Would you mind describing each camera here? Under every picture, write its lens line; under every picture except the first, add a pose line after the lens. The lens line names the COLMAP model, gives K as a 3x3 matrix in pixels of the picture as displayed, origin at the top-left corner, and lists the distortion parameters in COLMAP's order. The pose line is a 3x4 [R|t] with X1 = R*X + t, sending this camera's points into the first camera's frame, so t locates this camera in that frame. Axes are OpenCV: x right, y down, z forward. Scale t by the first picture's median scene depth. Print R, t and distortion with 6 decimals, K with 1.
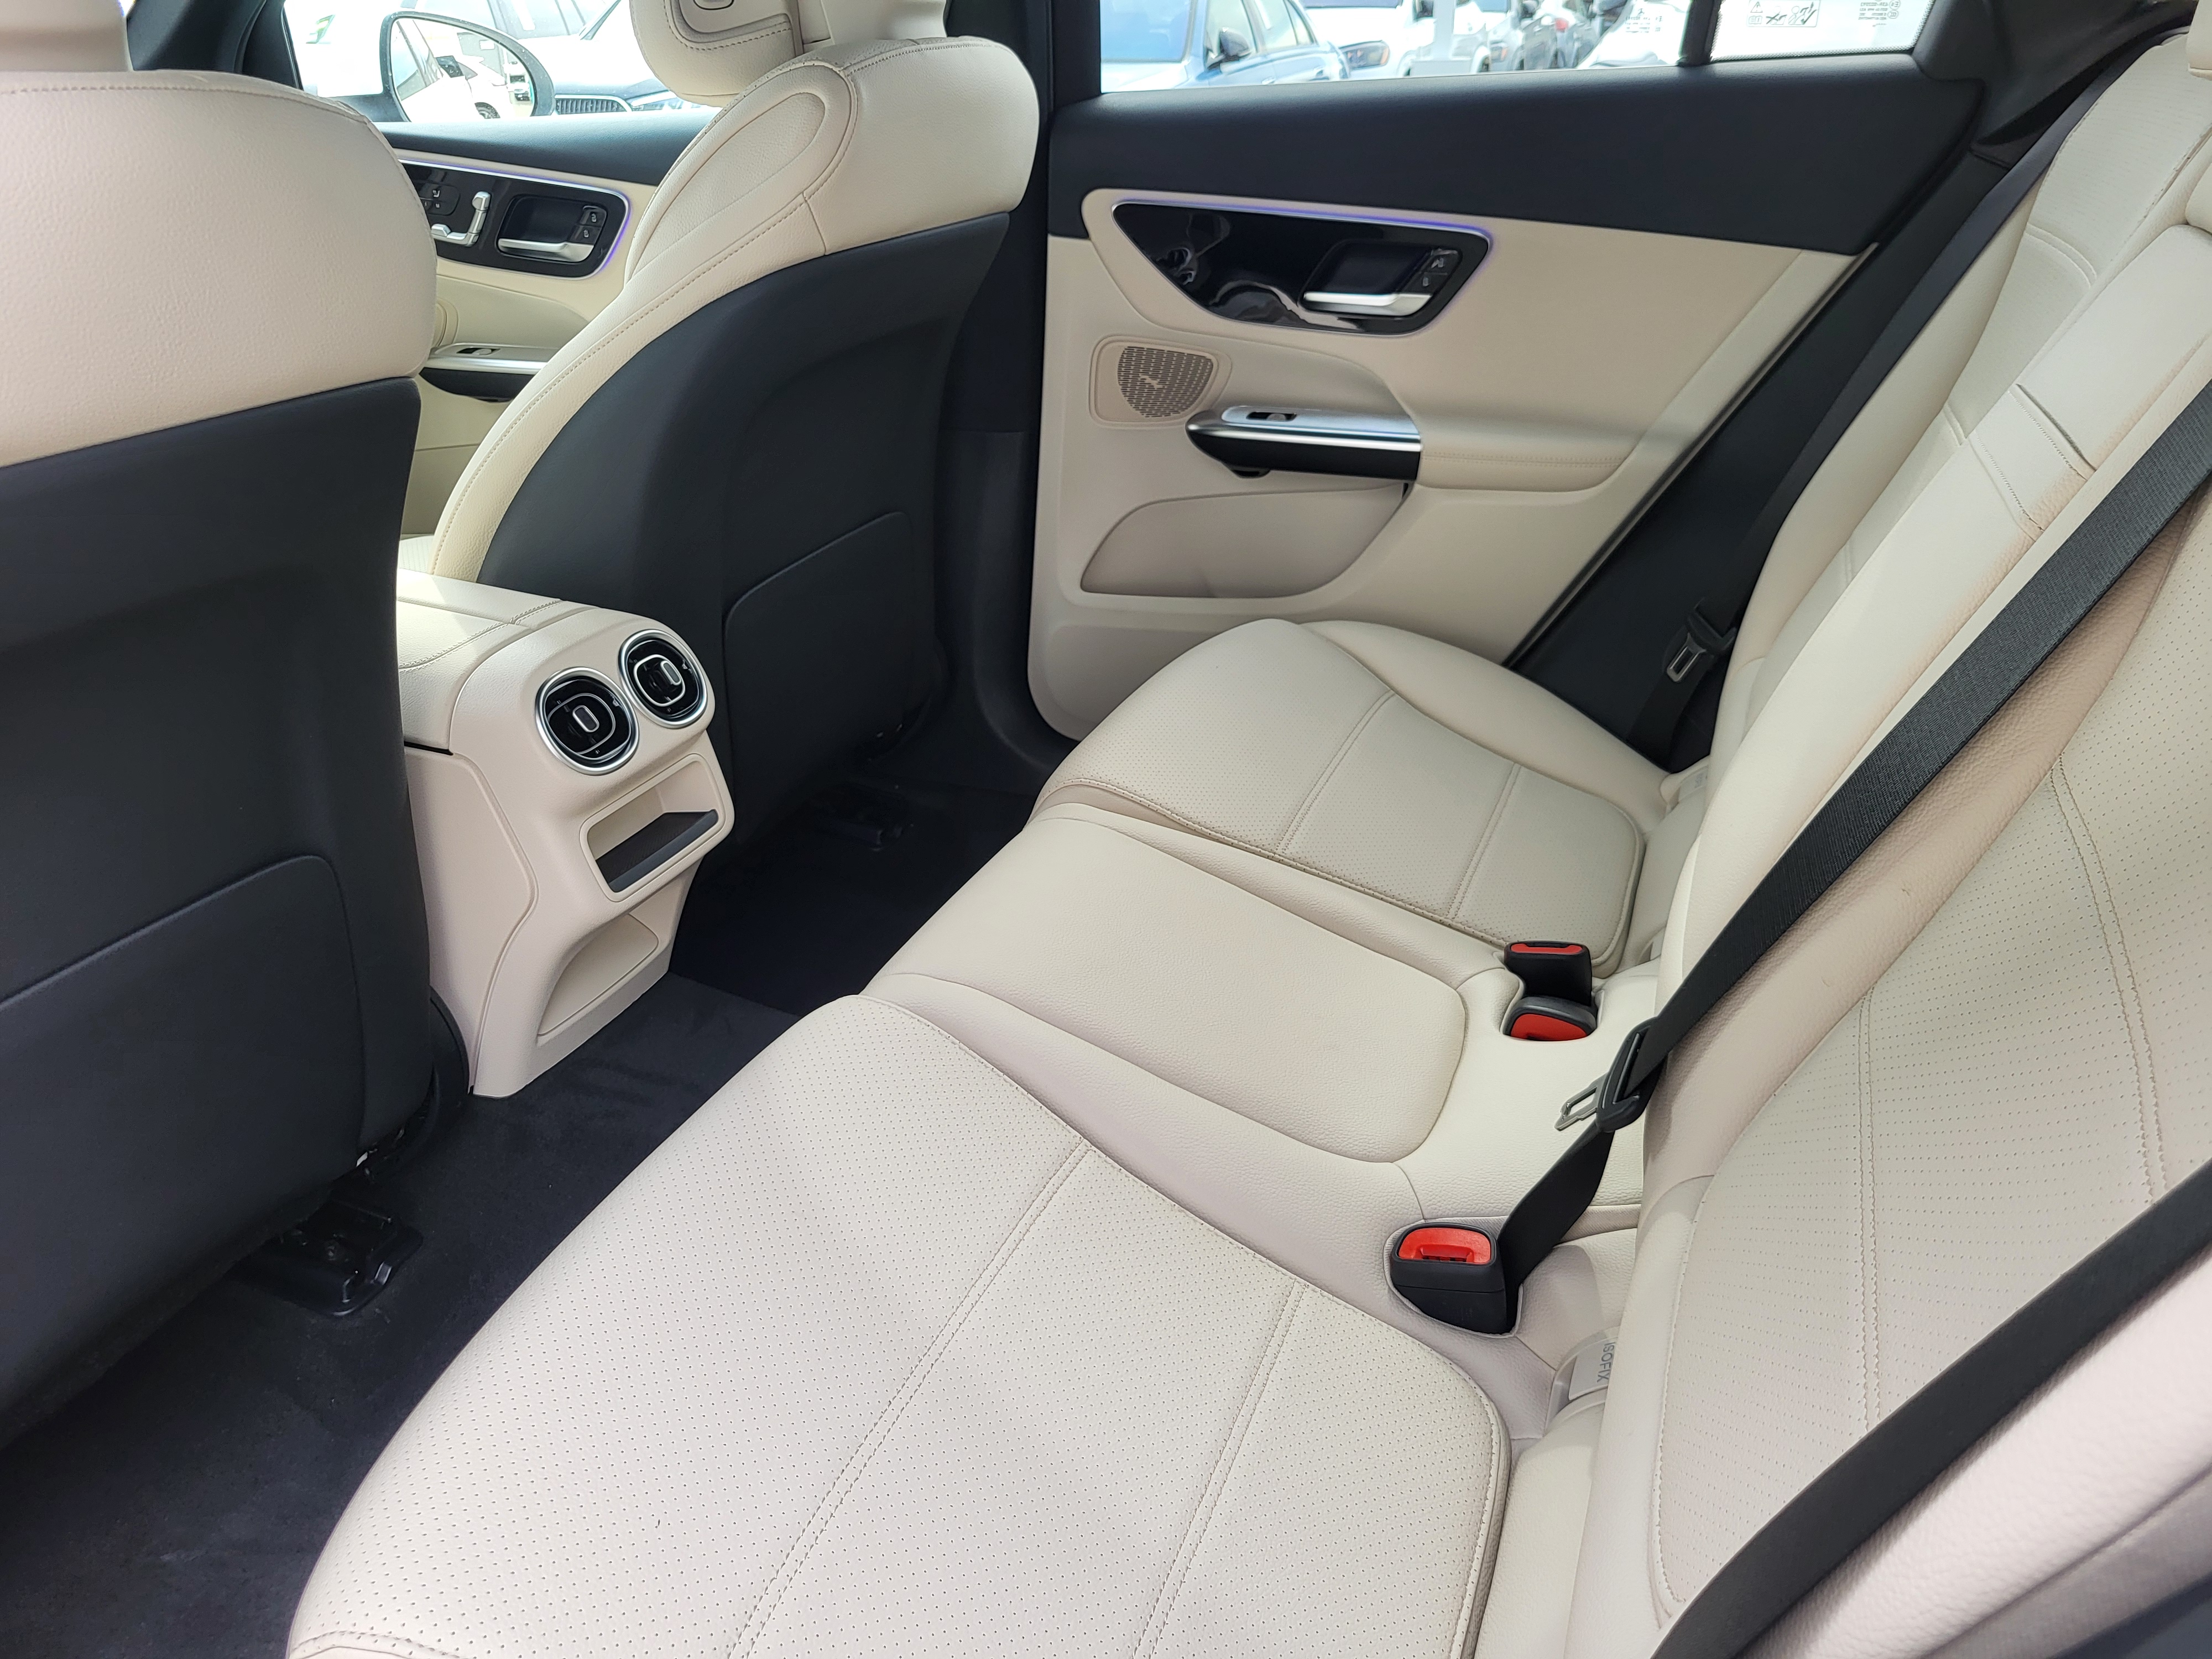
lens RADIAL K [[1685.9, 0, 1107.9], [0, 1685.9, 812.7], [0, 0, 1]] dist [0.020344, -0.005367]
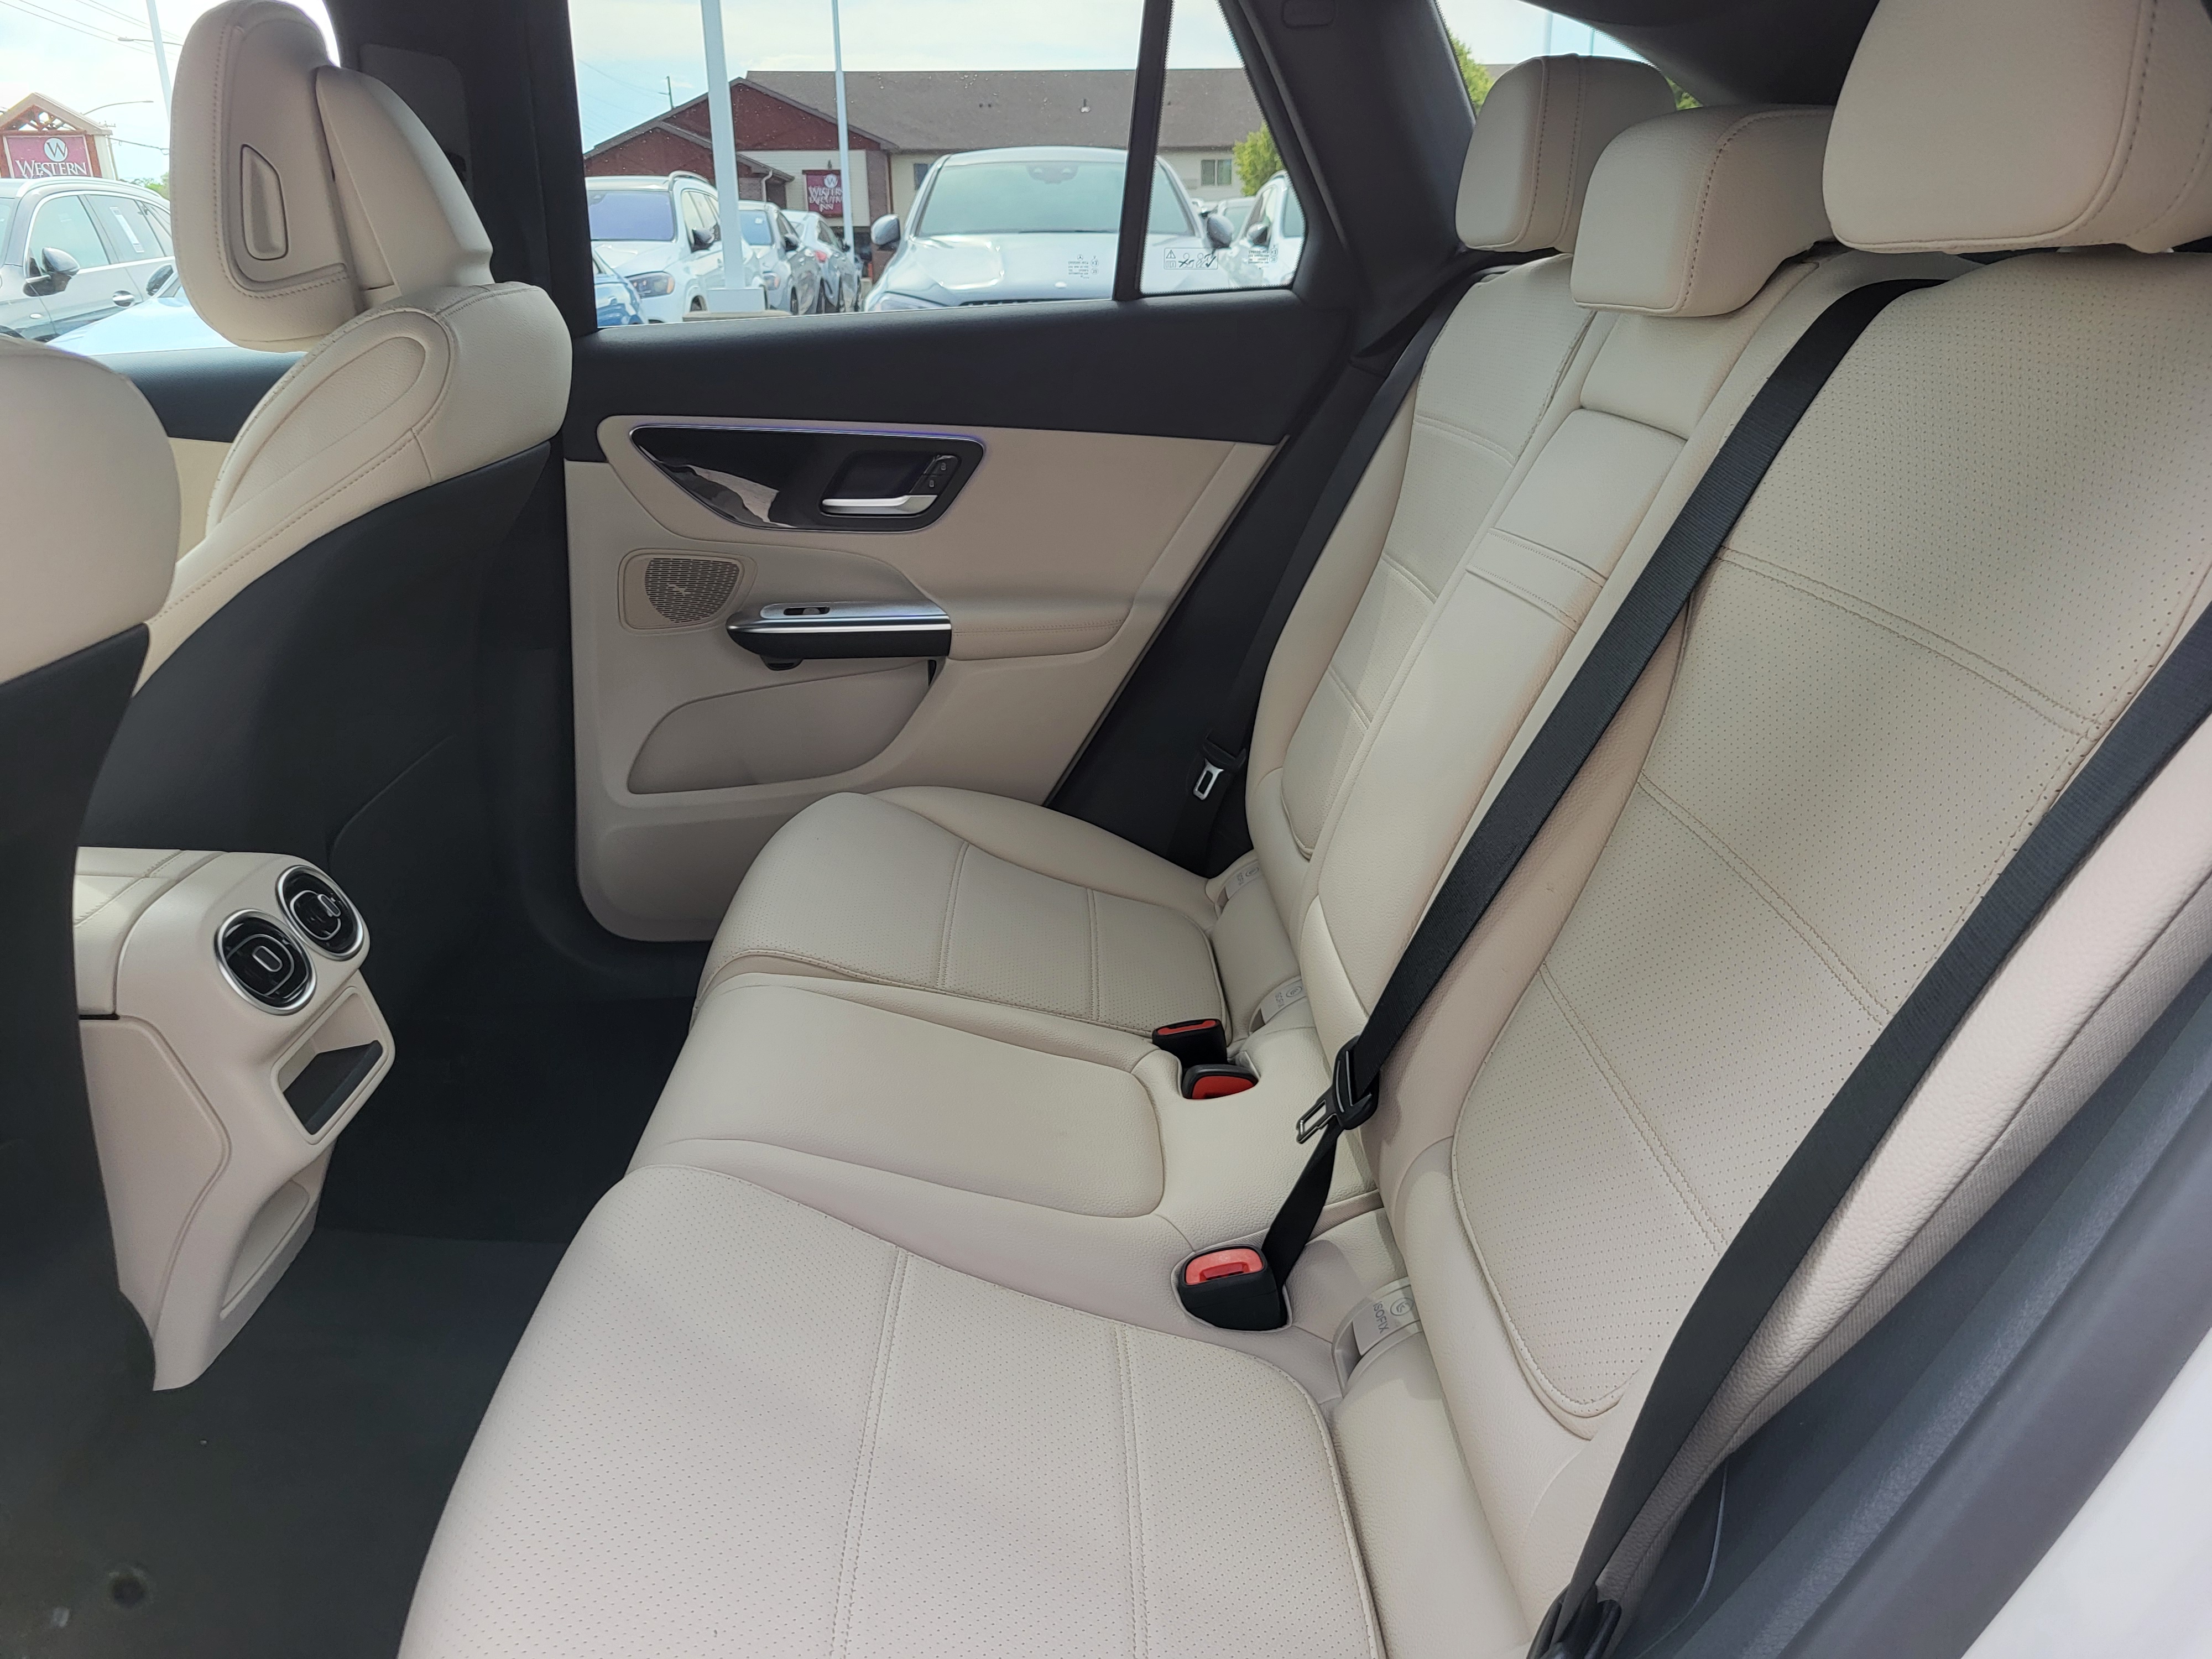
lens RADIAL K [[1668.5, 0, 1106.0], [0, 1668.5, 829.5], [0, 0, 1]] dist [0.016808, 0.001395]
pose [[0.923521, -0.130269, 0.360749, -0.149647], [0.167392, 0.983146, -0.073506, 0.017036], [-0.345093, 0.128271, 0.929762, -0.056128]]
